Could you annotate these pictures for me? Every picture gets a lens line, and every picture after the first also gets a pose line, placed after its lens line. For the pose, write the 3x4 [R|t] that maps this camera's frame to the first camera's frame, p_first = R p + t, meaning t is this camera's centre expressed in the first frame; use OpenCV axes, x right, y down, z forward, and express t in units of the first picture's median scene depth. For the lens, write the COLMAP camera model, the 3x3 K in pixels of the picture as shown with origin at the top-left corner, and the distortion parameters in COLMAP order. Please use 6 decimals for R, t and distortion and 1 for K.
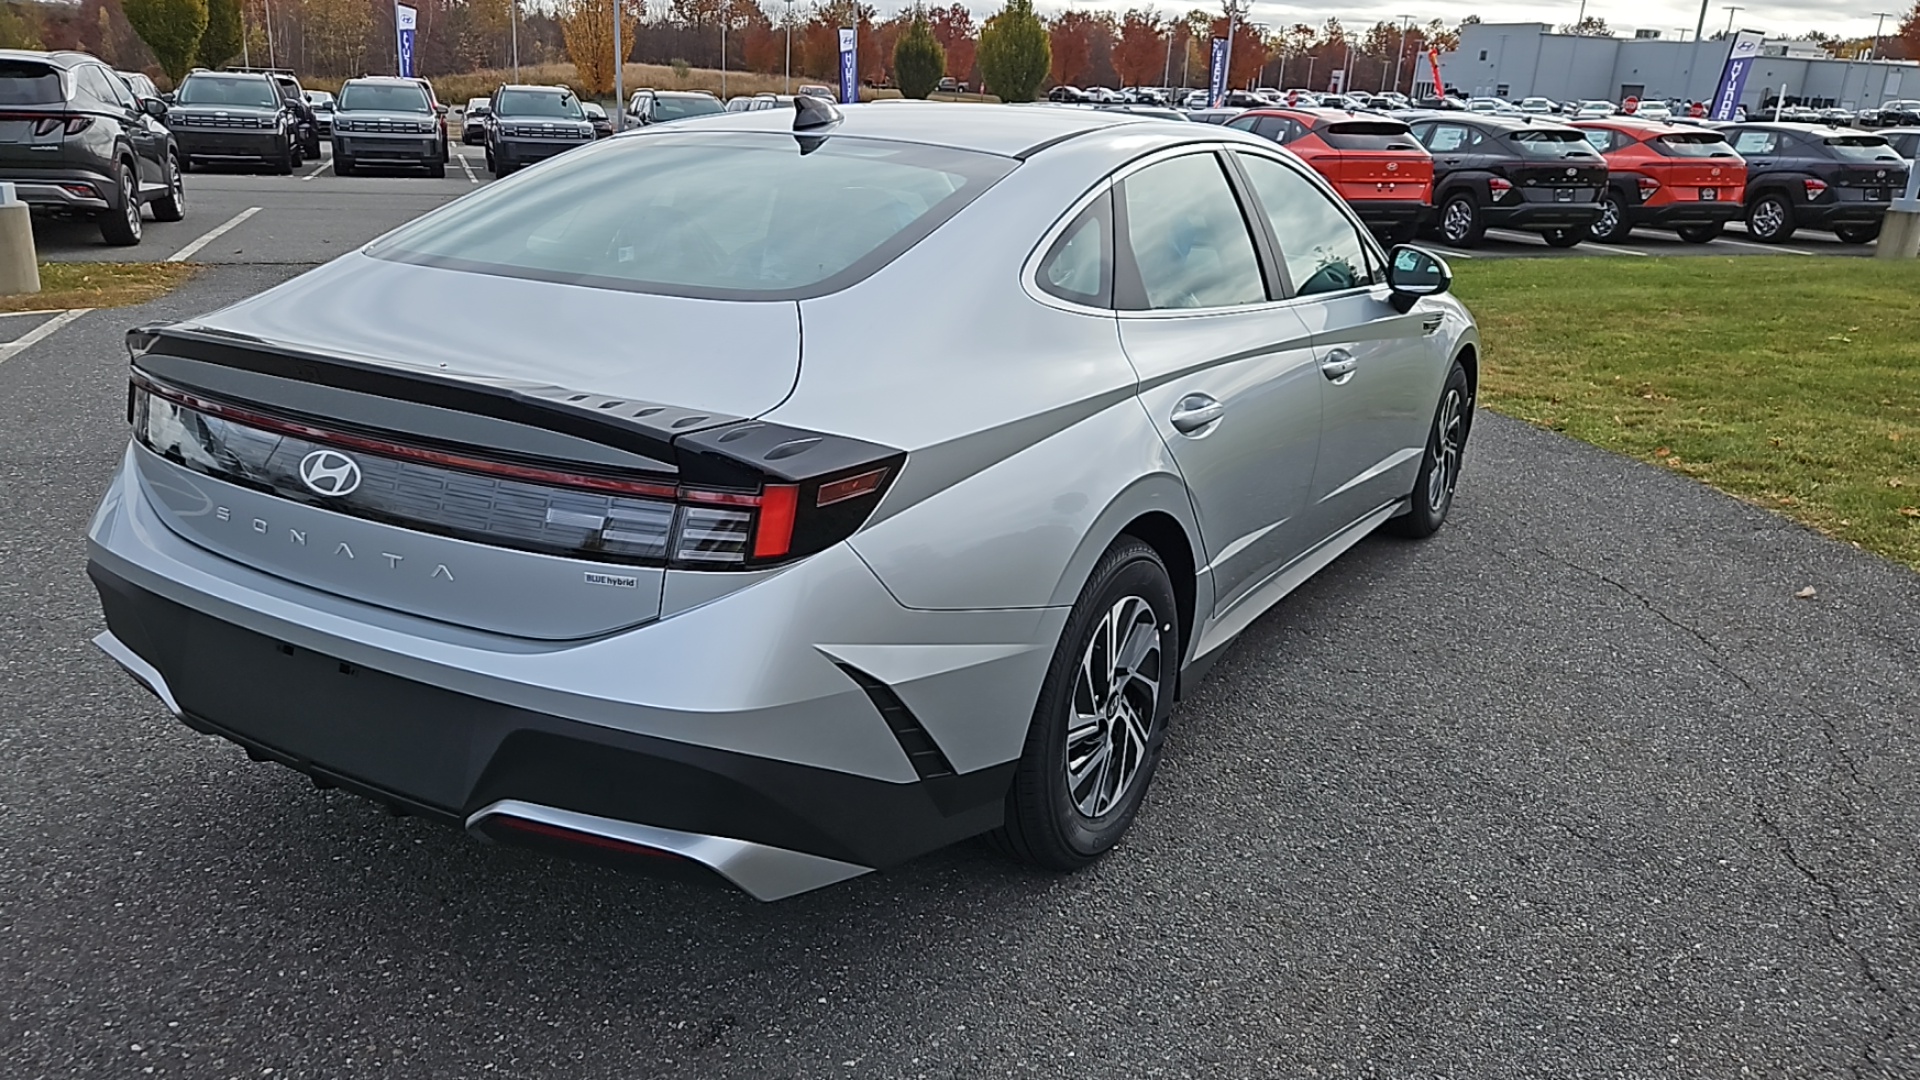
lens RADIAL K [[1403.8, 0, 943.1], [0, 1403.8, 535.4], [0, 0, 1]] dist [0.059991, -0.027123]
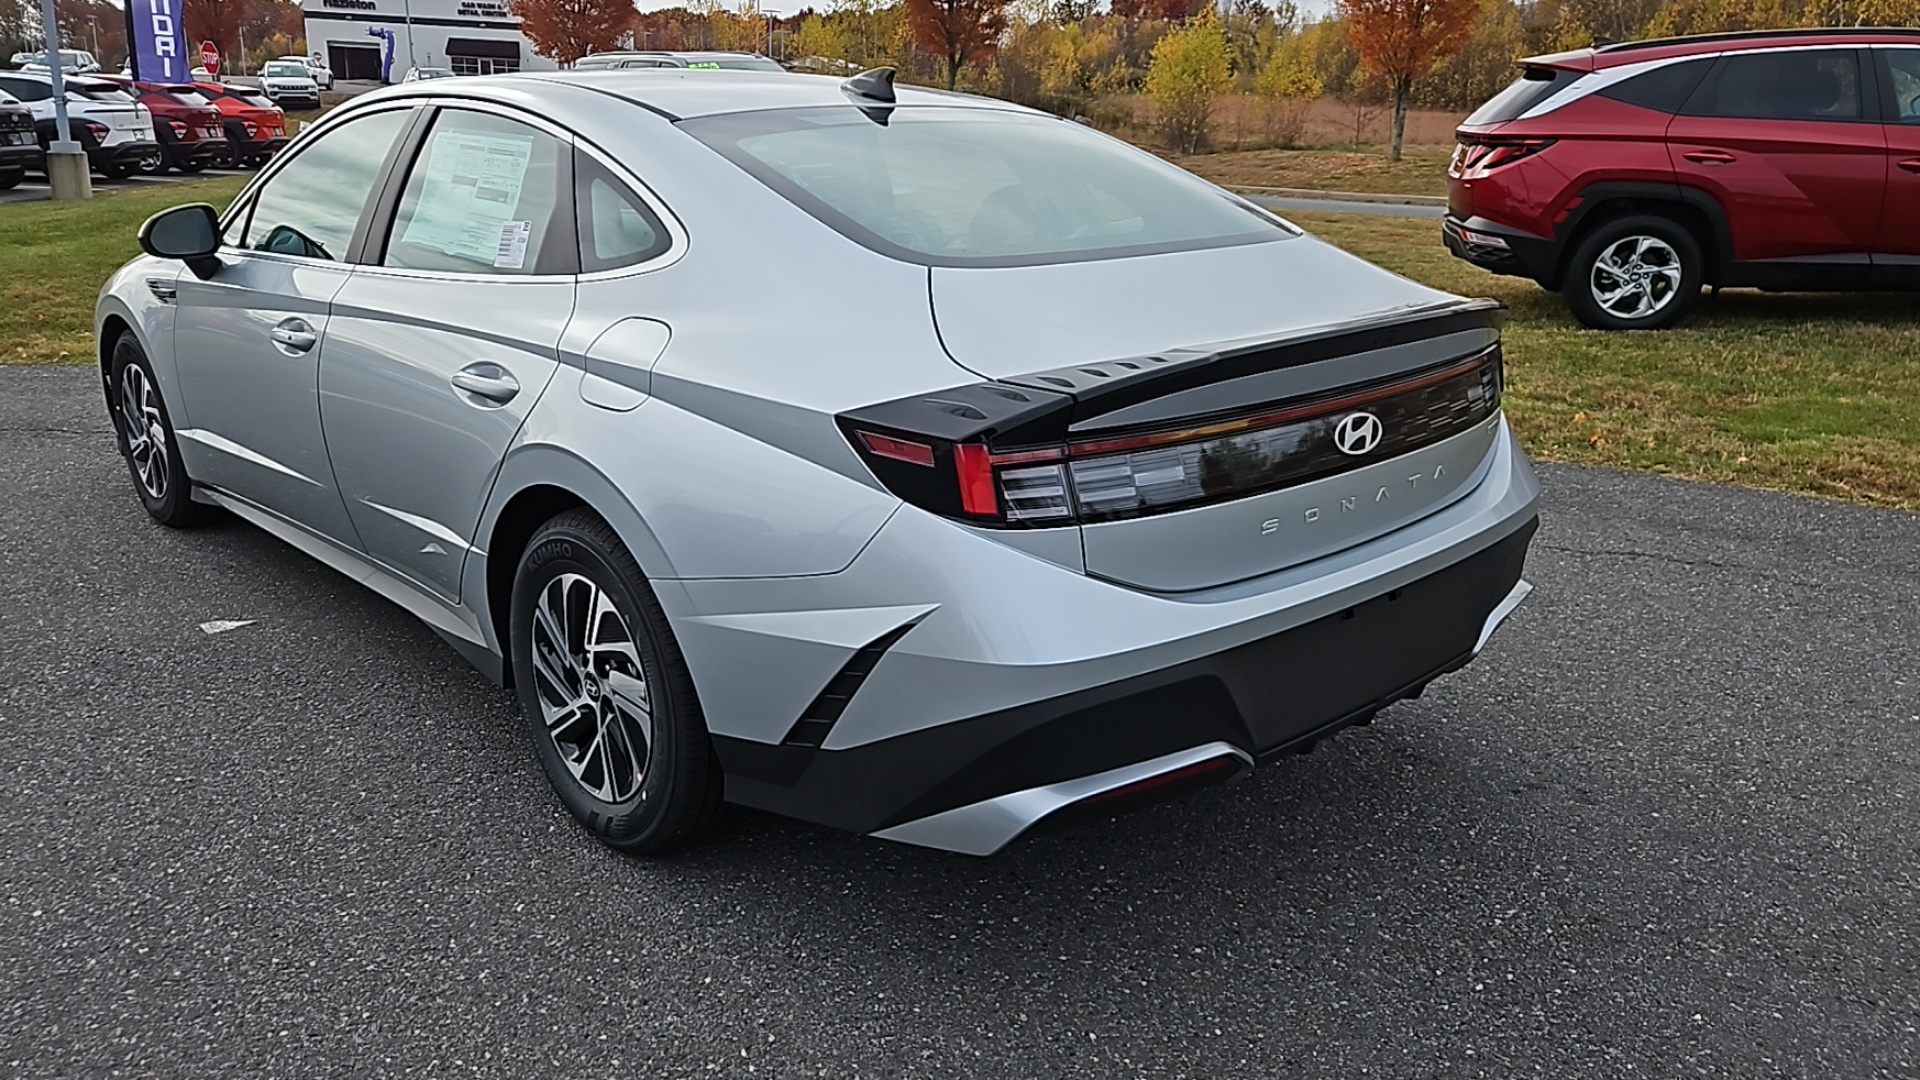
lens RADIAL K [[1403.8, 0, 948.9], [0, 1403.8, 532.8], [0, 0, 1]] dist [0.059991, -0.027123]
pose [[0.270687, -0.309219, 0.911654, -0.093000], [0.275361, 0.932310, 0.234465, -0.019057], [-0.922445, 0.187568, 0.337511, 0.057411]]
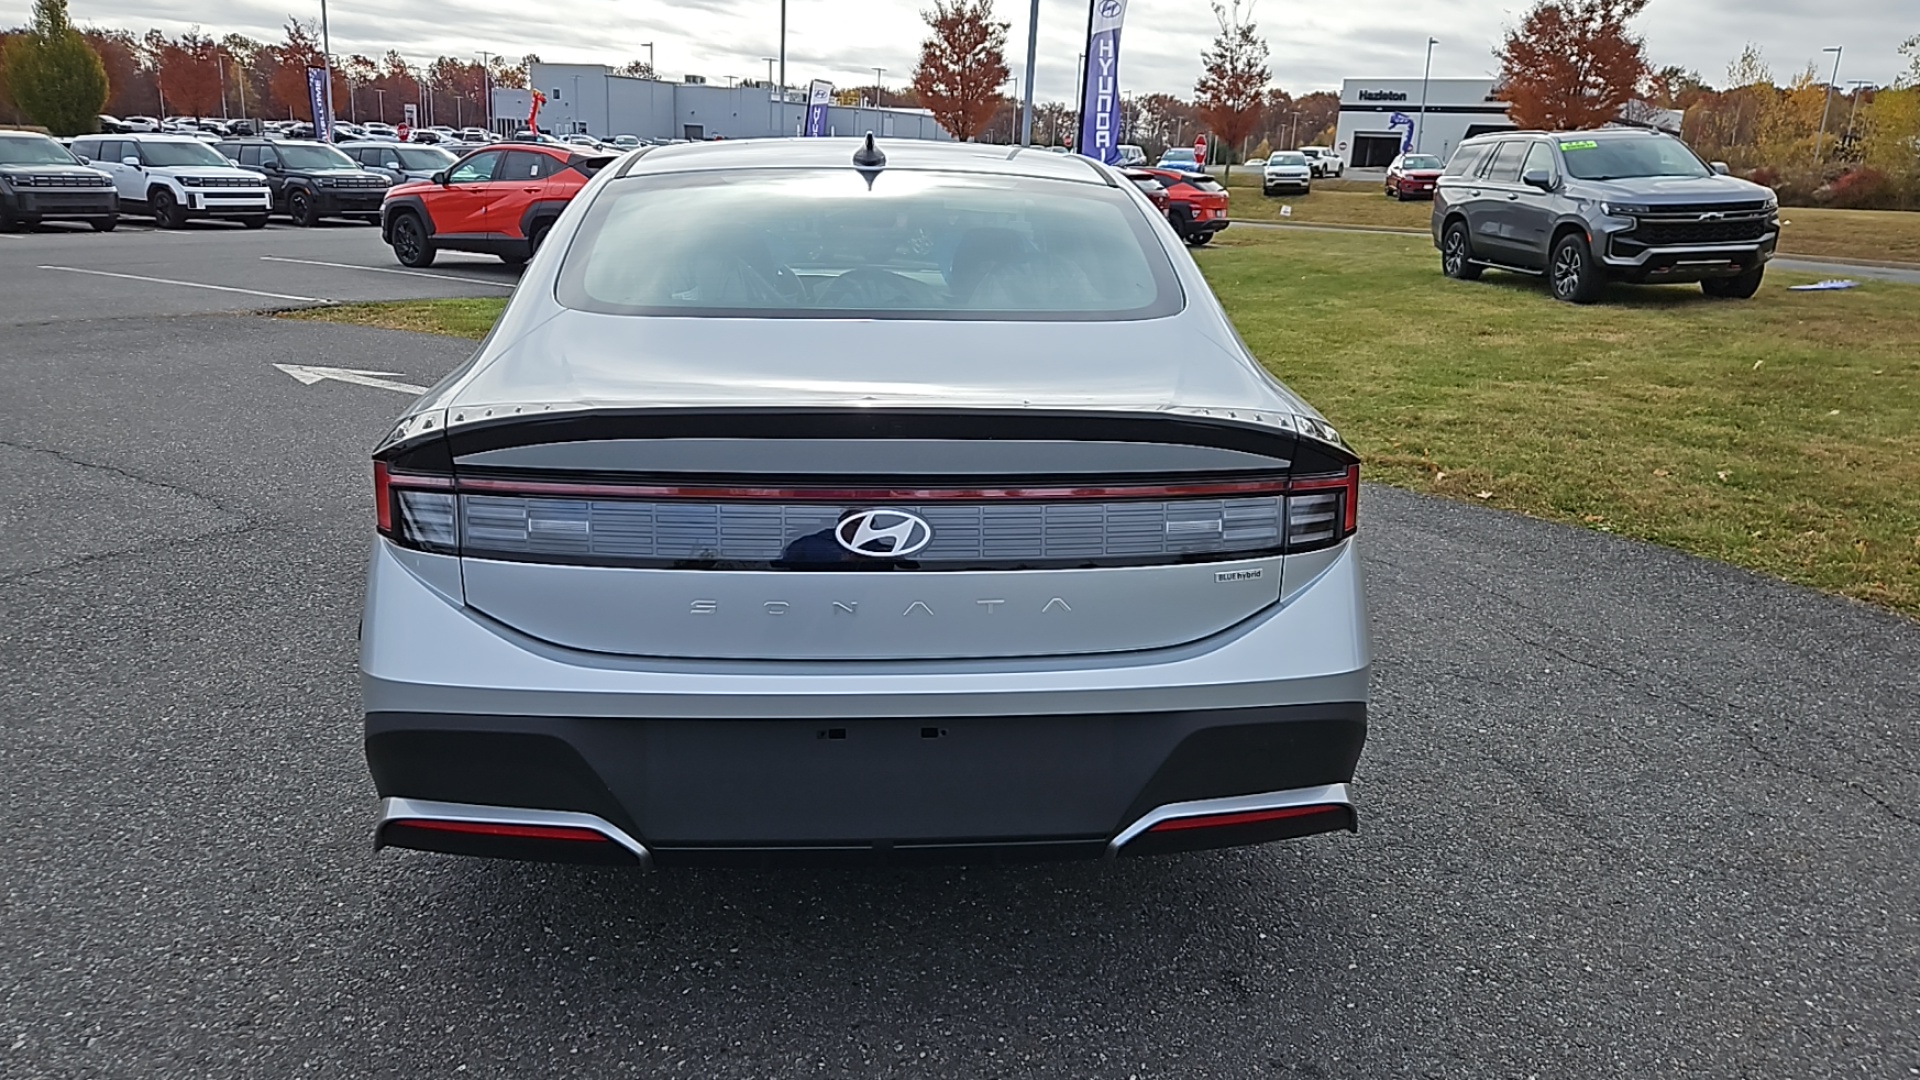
lens RADIAL K [[1403.8, 0, 942.9], [0, 1403.8, 553.9], [0, 0, 1]] dist [0.059991, -0.027123]
pose [[0.816055, -0.167285, 0.553236, -0.056154], [0.173357, 0.983971, 0.041816, -0.003823], [-0.551364, 0.061783, 0.831974, 0.012340]]
